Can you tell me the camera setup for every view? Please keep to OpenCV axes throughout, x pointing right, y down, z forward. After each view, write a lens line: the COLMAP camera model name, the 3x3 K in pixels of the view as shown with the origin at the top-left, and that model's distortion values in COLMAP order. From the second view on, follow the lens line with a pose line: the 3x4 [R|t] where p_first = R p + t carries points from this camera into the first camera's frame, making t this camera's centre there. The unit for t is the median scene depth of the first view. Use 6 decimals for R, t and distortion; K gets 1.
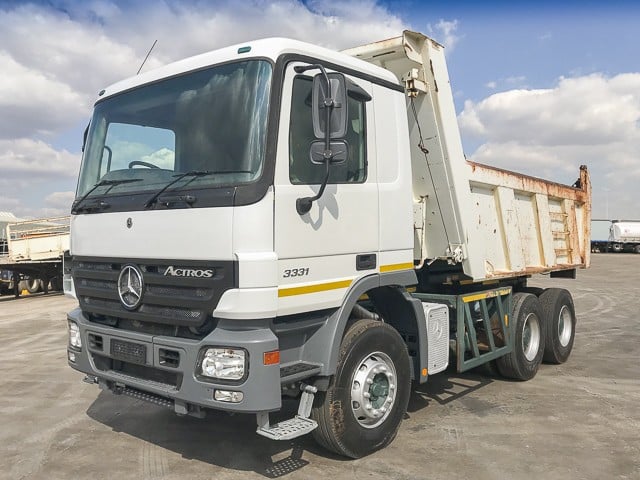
lens RADIAL K [[528.8, 0, 320.0], [0, 528.8, 240.0], [0, 0, 1]] dist [-0.006447, -0.002441]
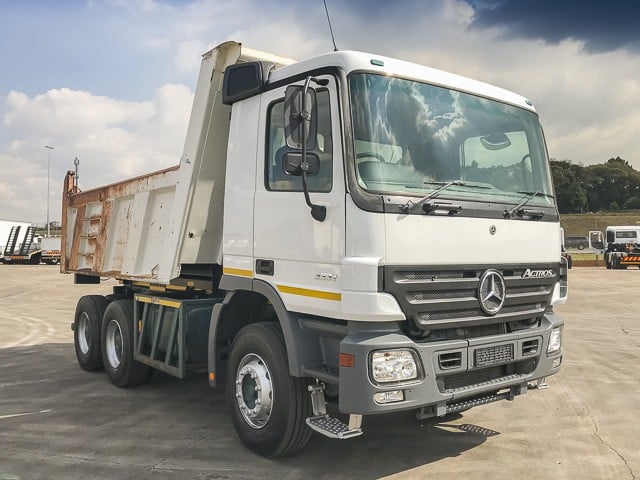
lens RADIAL K [[528.8, 0, 320.0], [0, 528.8, 240.0], [0, 0, 1]] dist [-0.006447, -0.002441]
pose [[0.332893, 0.024075, 0.942657, -1.375251], [0.004032, 0.999629, -0.026954, 0.013109], [-0.942956, 0.012774, 0.332672, 0.926602]]
